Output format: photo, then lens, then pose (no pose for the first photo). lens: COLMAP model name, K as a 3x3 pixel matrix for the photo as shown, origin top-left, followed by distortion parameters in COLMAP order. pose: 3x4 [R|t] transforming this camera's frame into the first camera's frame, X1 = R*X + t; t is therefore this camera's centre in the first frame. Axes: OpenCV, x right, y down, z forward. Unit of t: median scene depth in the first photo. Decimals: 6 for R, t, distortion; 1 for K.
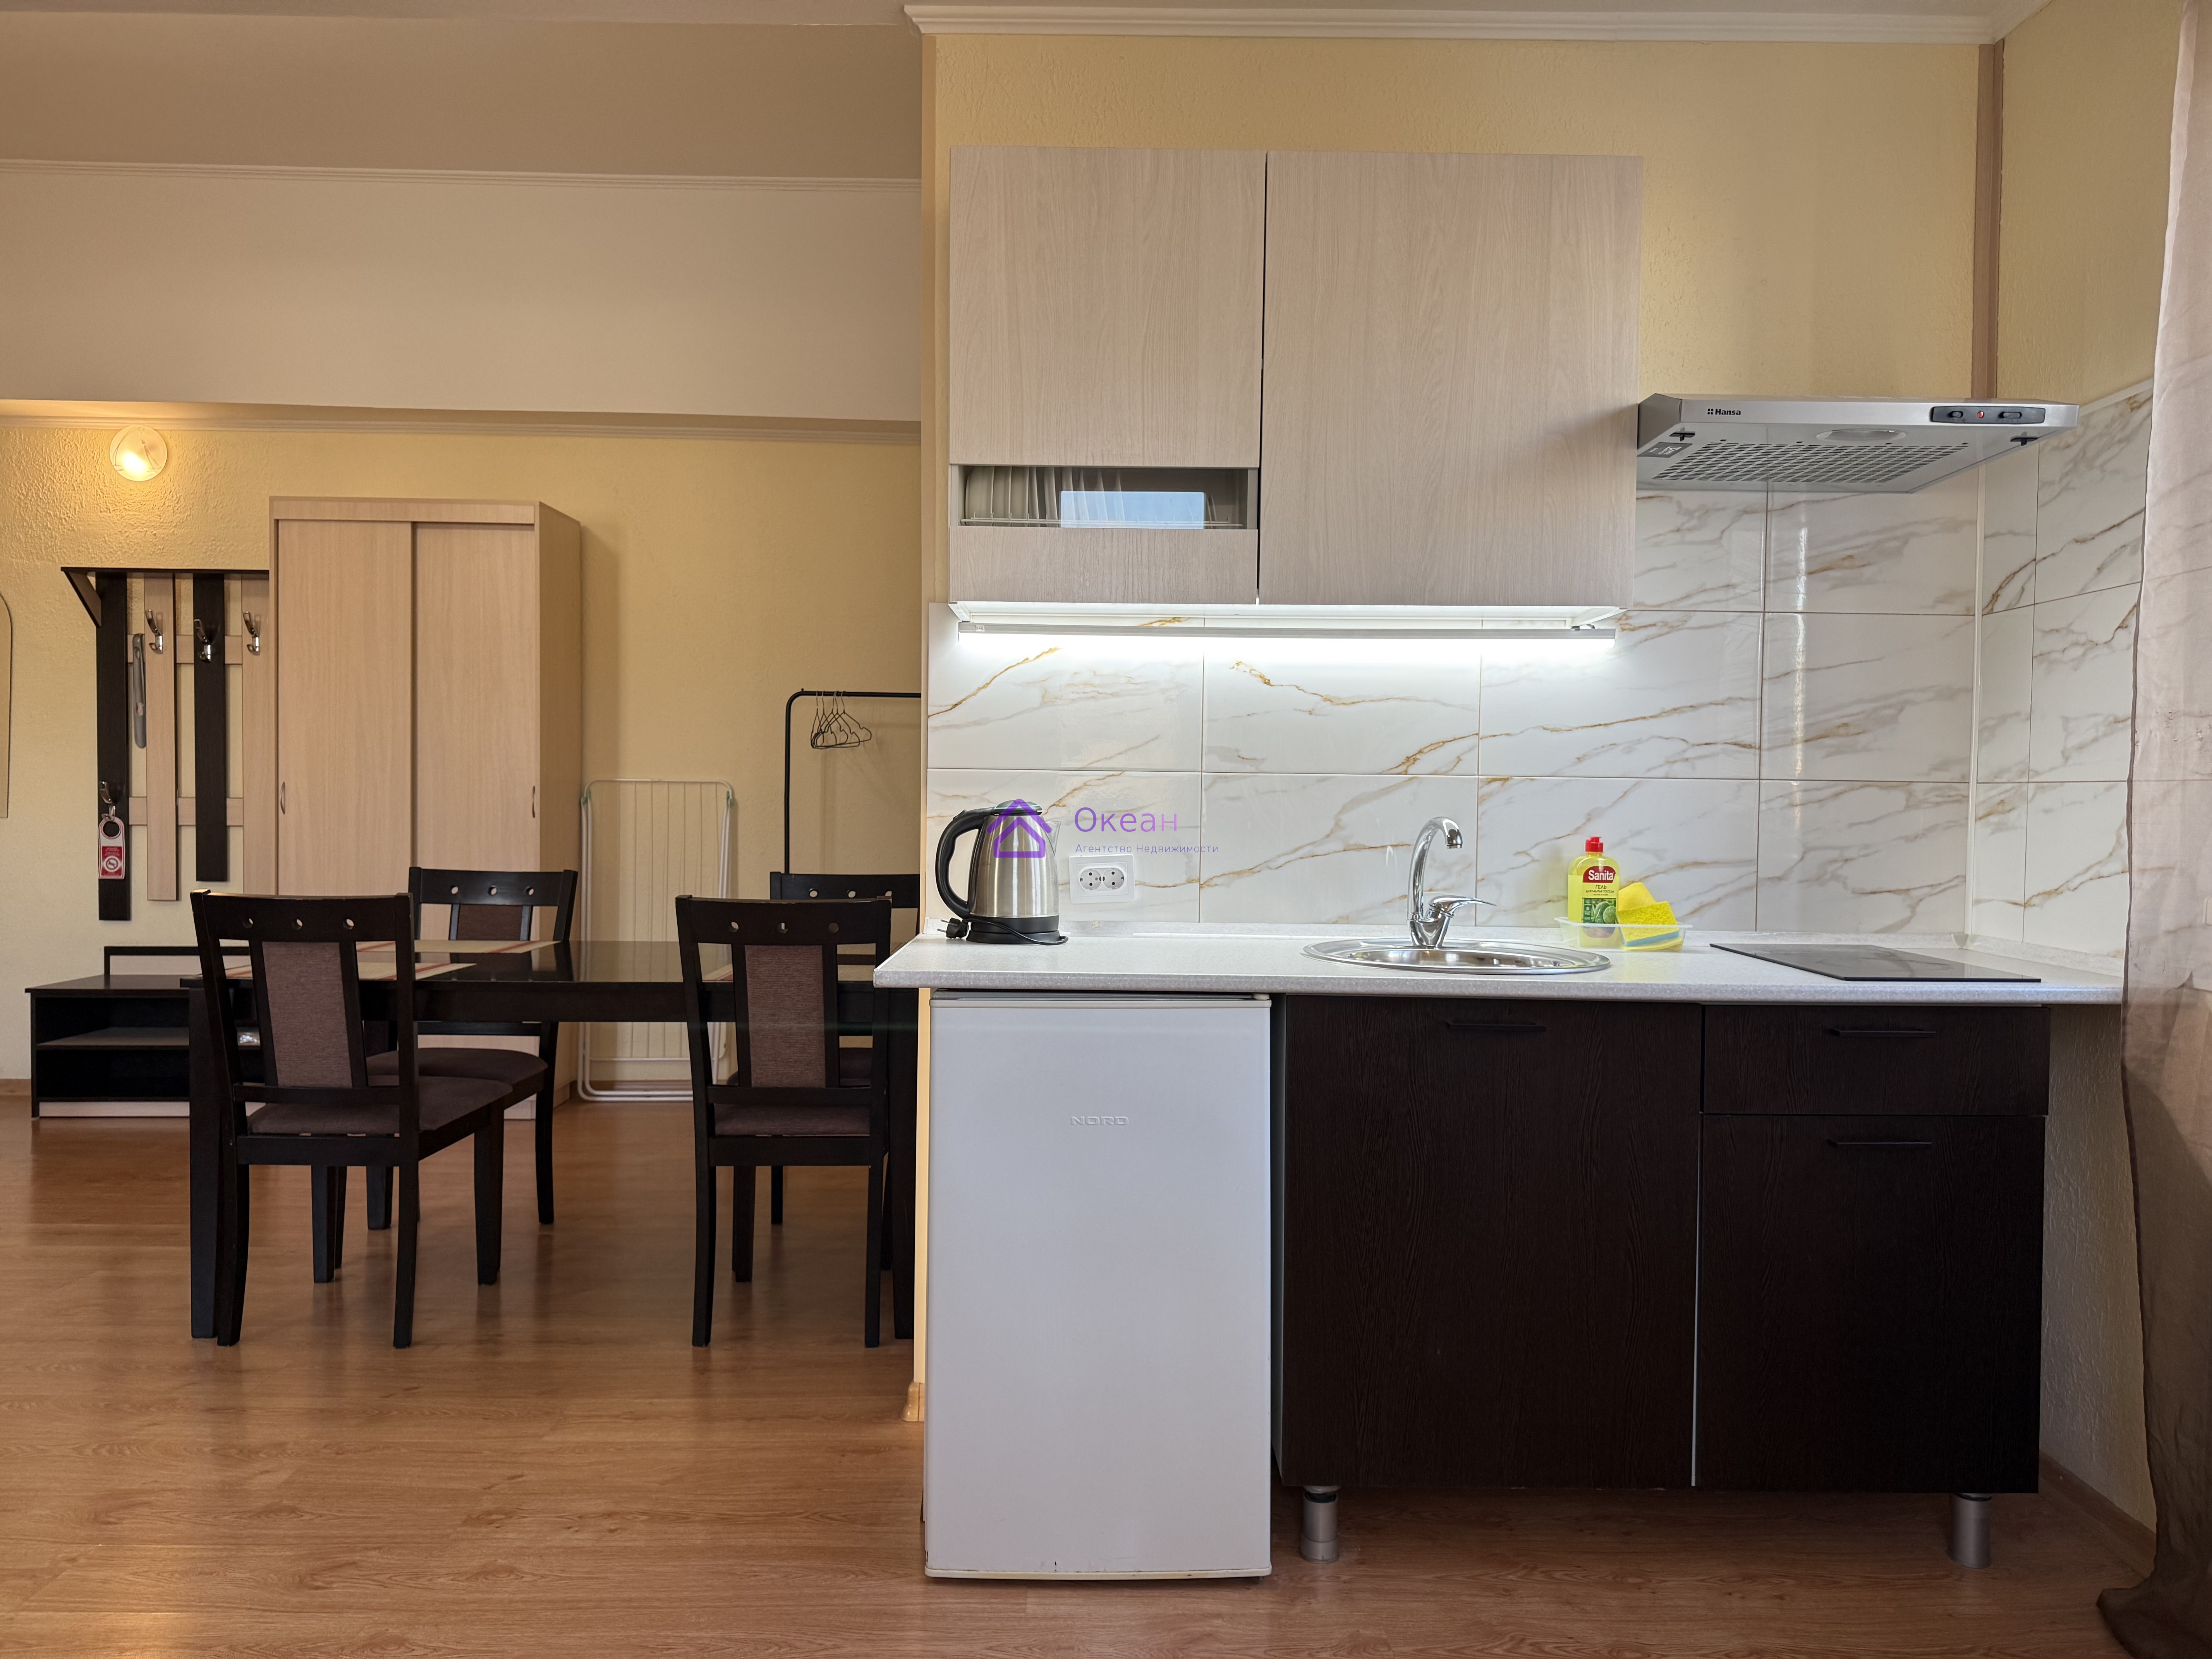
lens RADIAL K [[1525.5, 0, 1117.0], [0, 1525.5, 830.6], [0, 0, 1]] dist [0.003026, -0.005764]
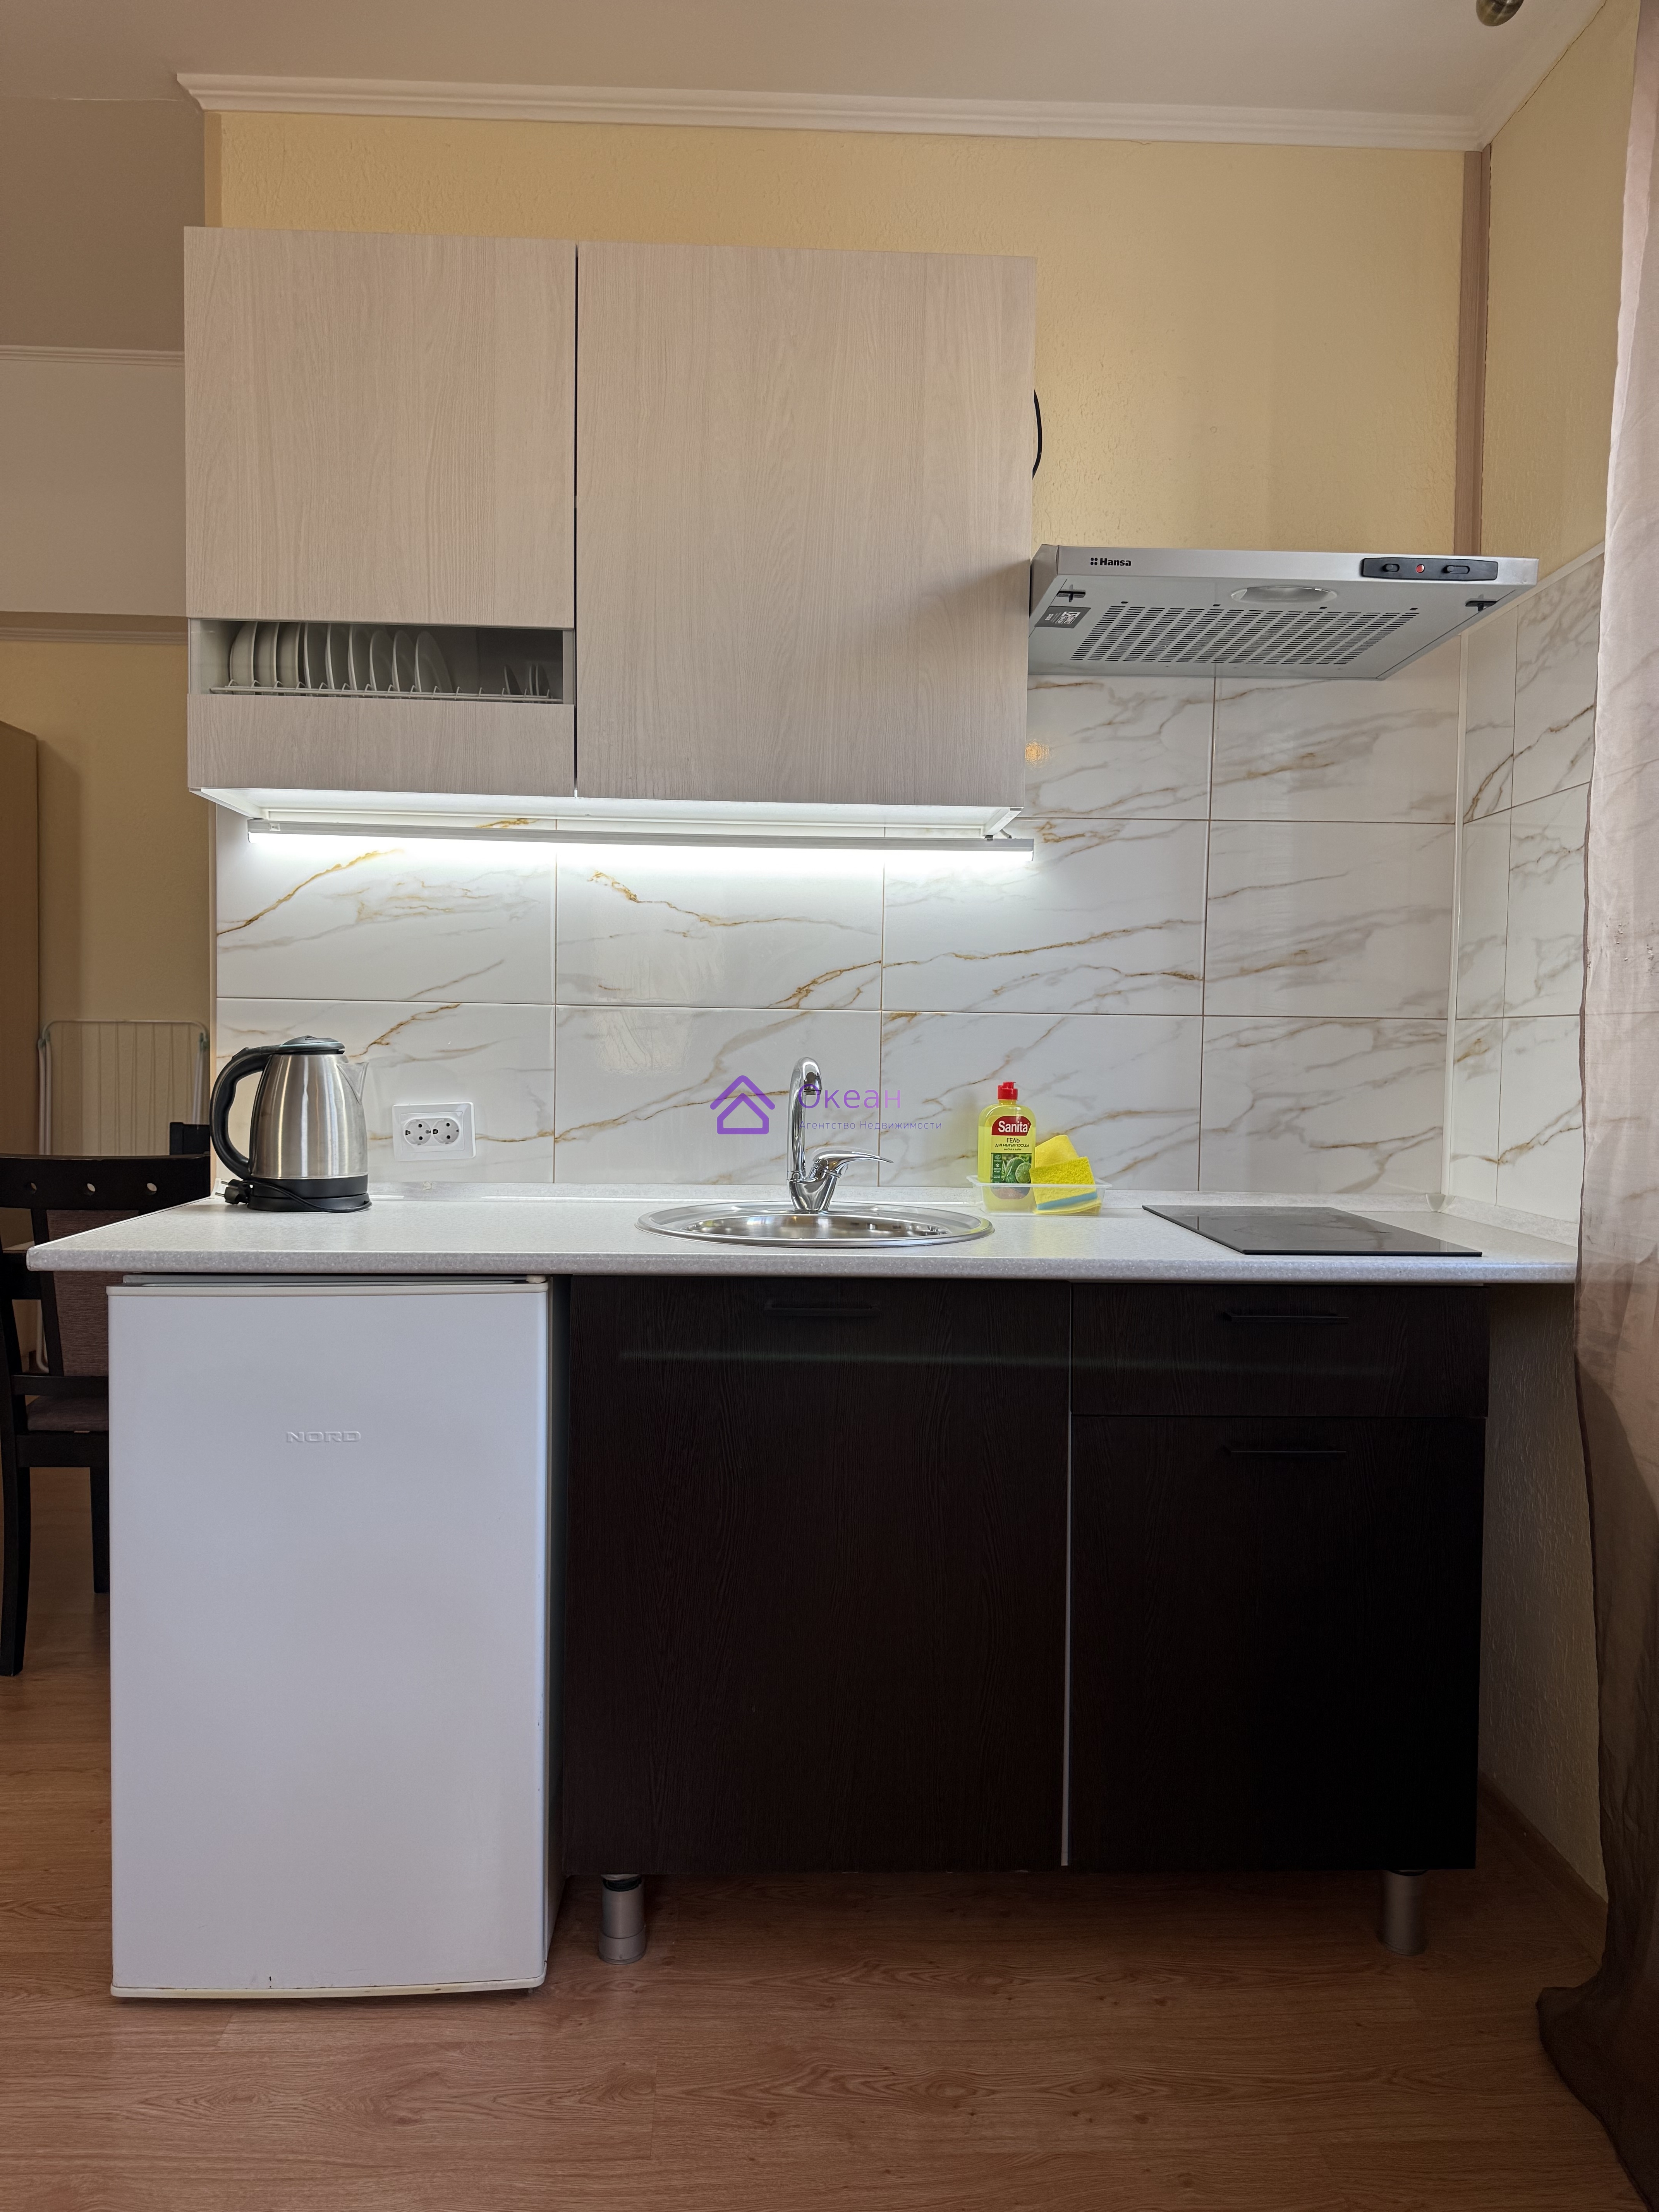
lens RADIAL K [[1524.0, 0, 829.5], [0, 1524.0, 1106.0], [0, 0, 1]] dist [0.038205, -0.047813]
pose [[0.999413, -0.000137, 0.034254, 0.187252], [-0.000406, 0.999874, 0.015858, 0.004284], [-0.034252, -0.015863, 0.999287, 0.152137]]
